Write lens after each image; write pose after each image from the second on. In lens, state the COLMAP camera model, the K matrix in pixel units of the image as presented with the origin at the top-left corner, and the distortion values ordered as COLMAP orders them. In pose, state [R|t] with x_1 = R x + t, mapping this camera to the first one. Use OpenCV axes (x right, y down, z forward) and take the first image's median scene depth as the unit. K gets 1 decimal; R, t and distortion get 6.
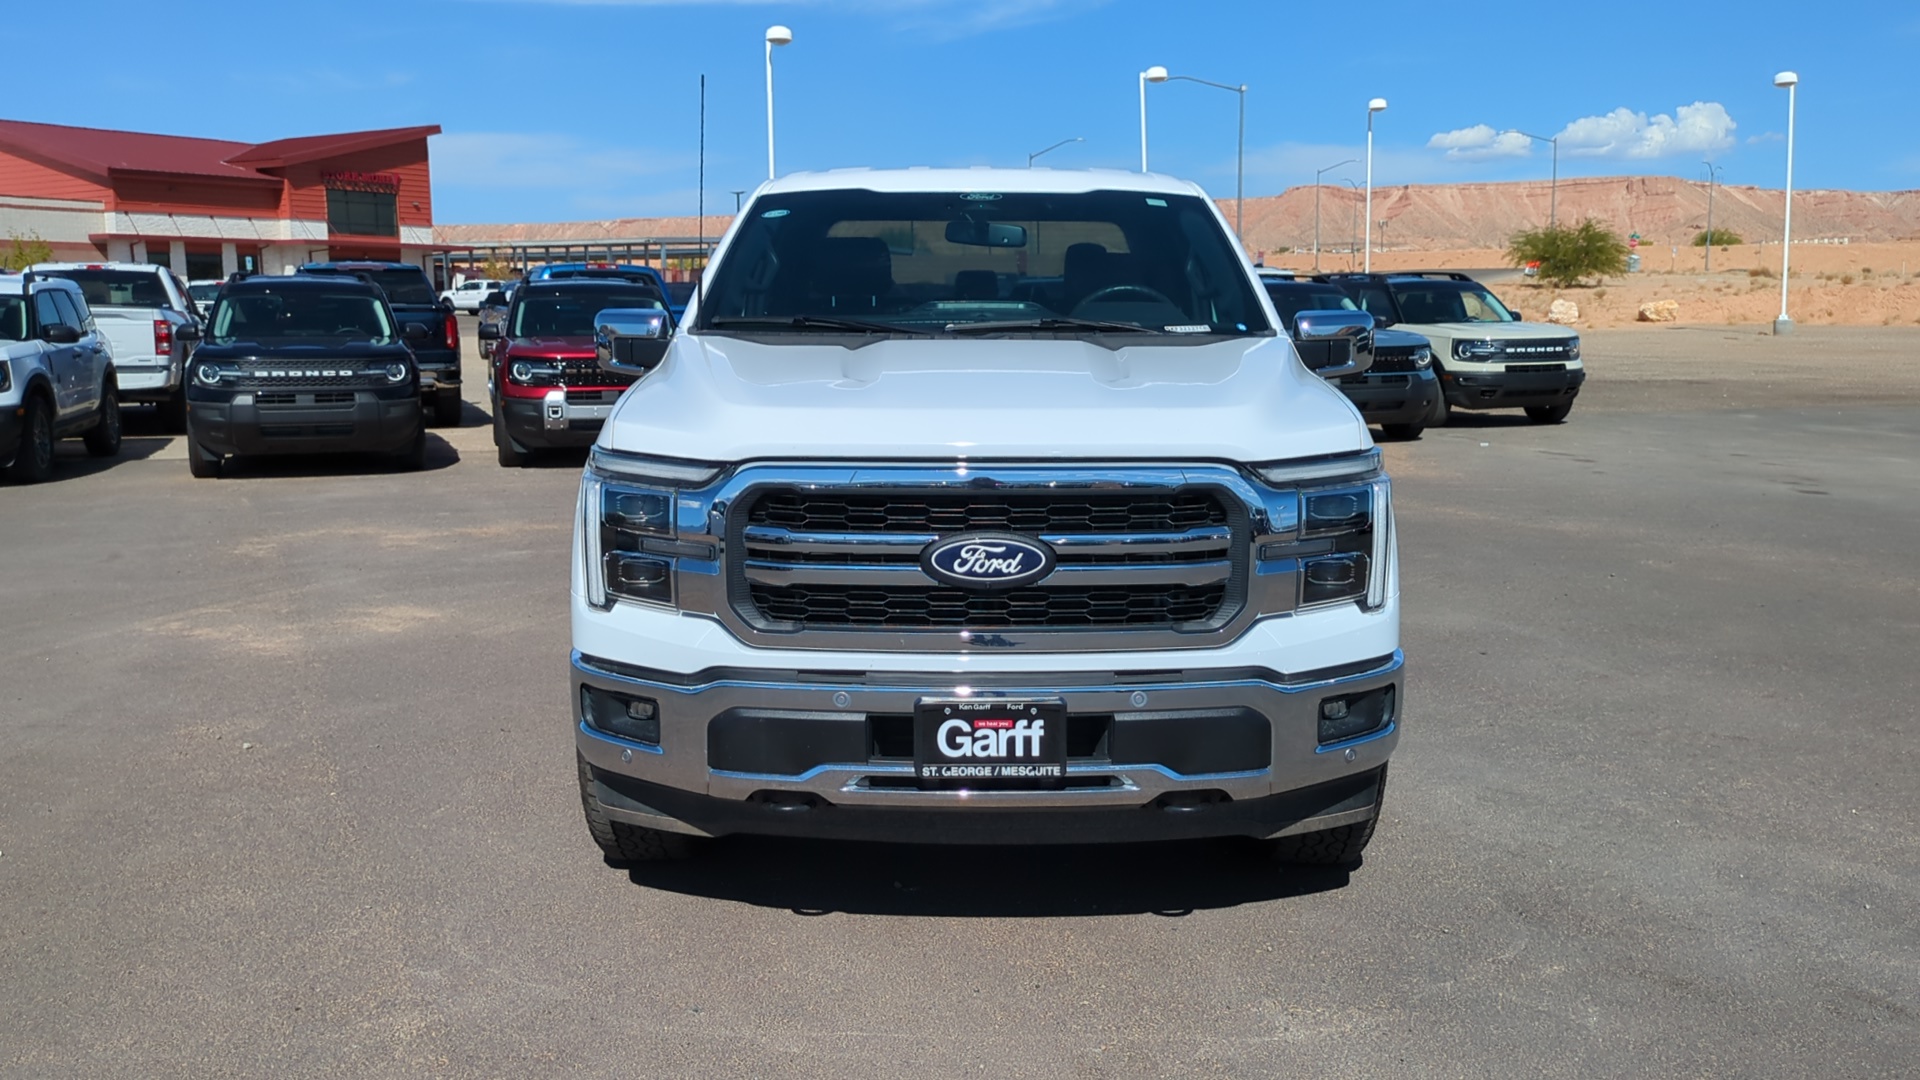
lens RADIAL K [[1633.2, 0, 965.5], [0, 1633.2, 540.6], [0, 0, 1]] dist [0.061487, -0.081029]
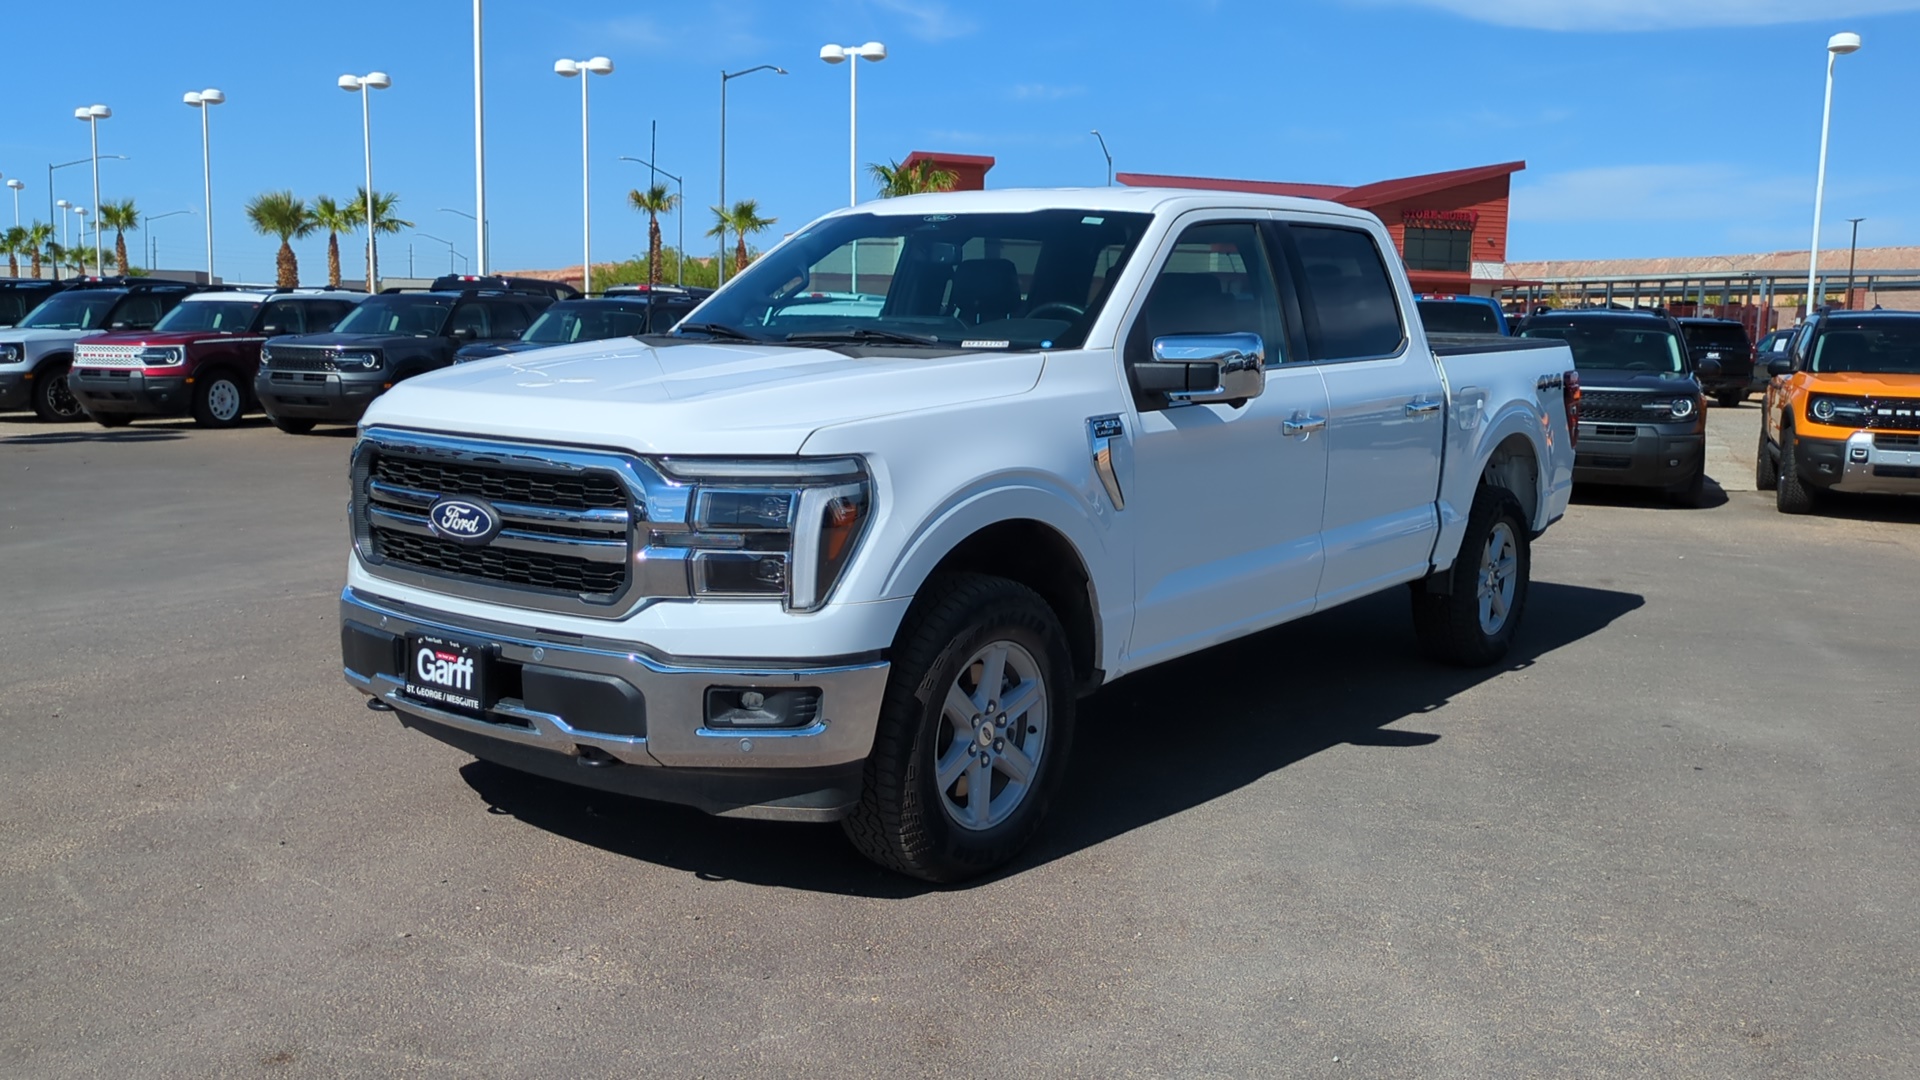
lens RADIAL K [[1633.2, 0, 974.7], [0, 1633.2, 536.3], [0, 0, 1]] dist [0.061487, -0.081029]
pose [[0.798074, 0.094739, -0.595065, 1.007098], [-0.108856, 0.993982, 0.012257, -0.030756], [0.592645, 0.054994, 0.803584, 0.259174]]
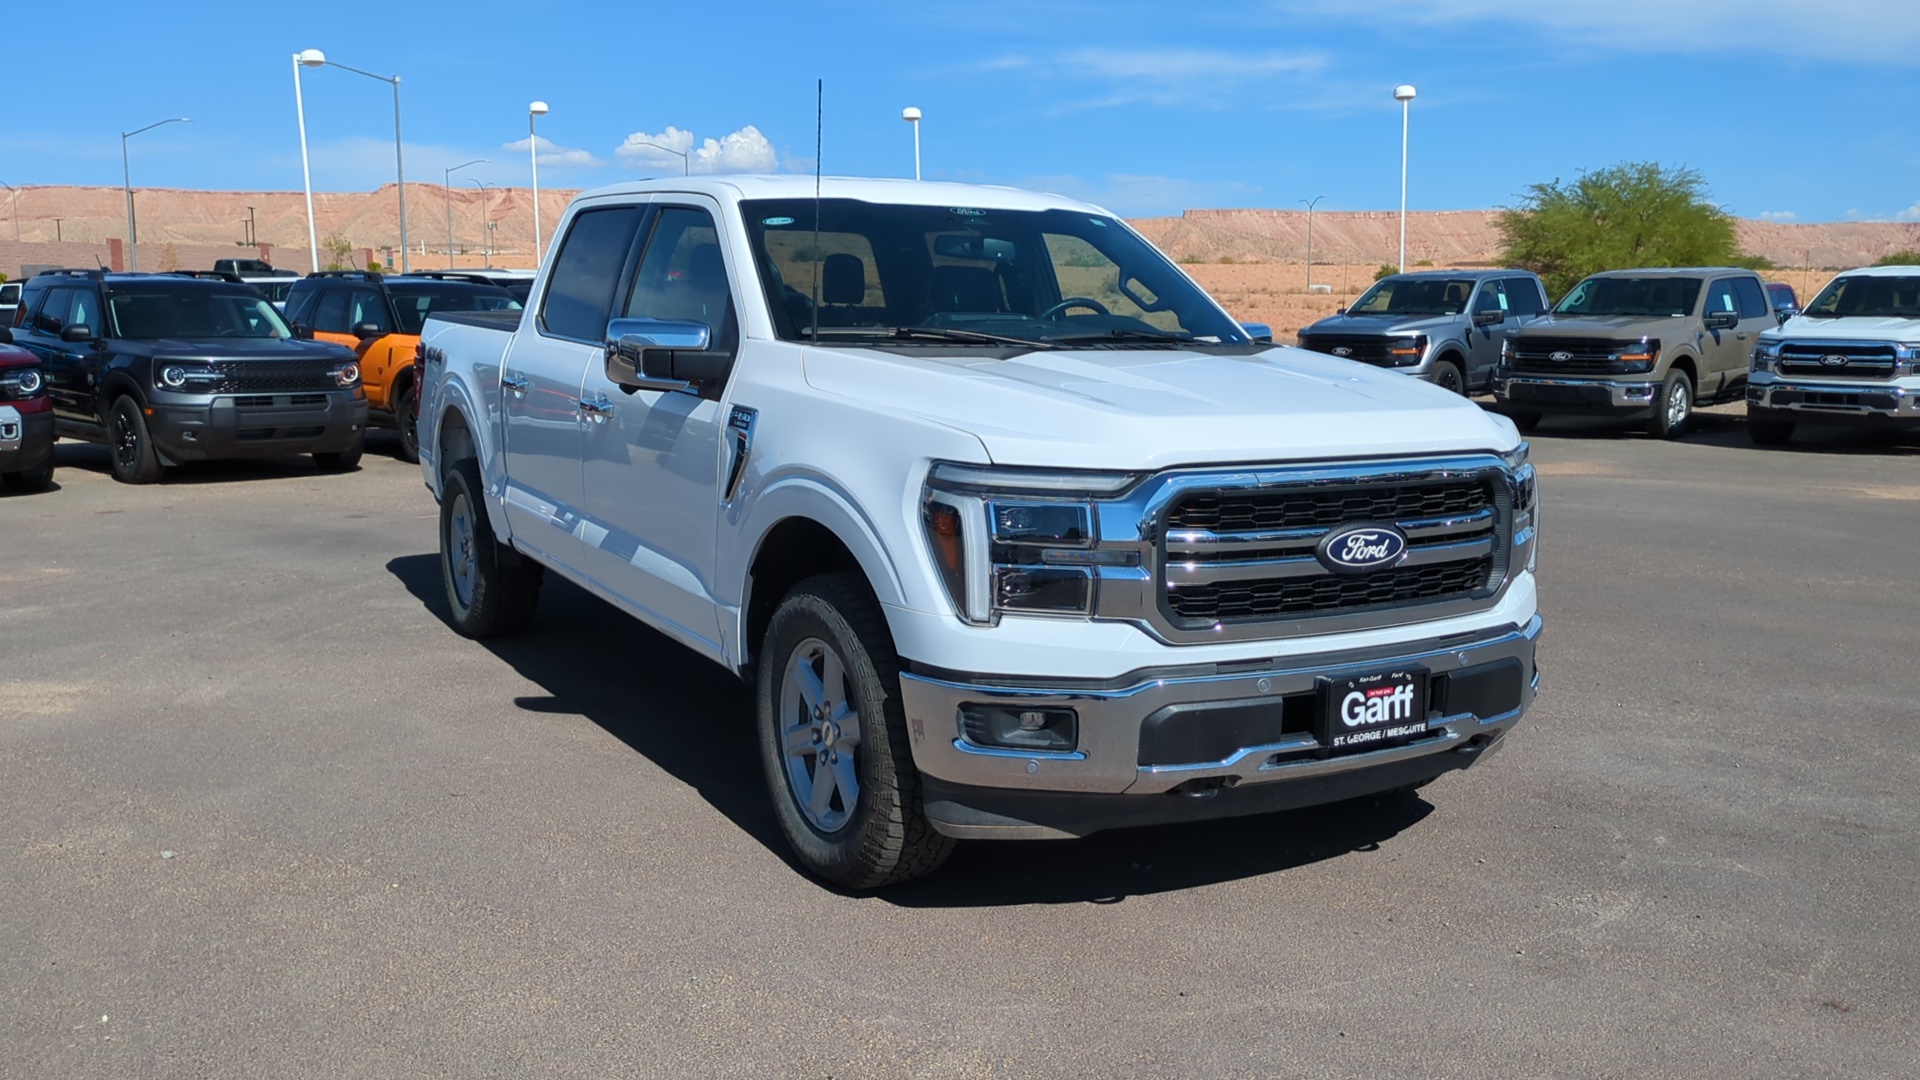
lens RADIAL K [[1633.2, 0, 967.1], [0, 1633.2, 544.0], [0, 0, 1]] dist [0.061487, -0.081029]
pose [[0.867109, -0.062403, 0.494195, -0.767944], [0.062318, 0.997917, 0.016667, -0.025854], [-0.494205, 0.016345, 0.869192, 0.153877]]
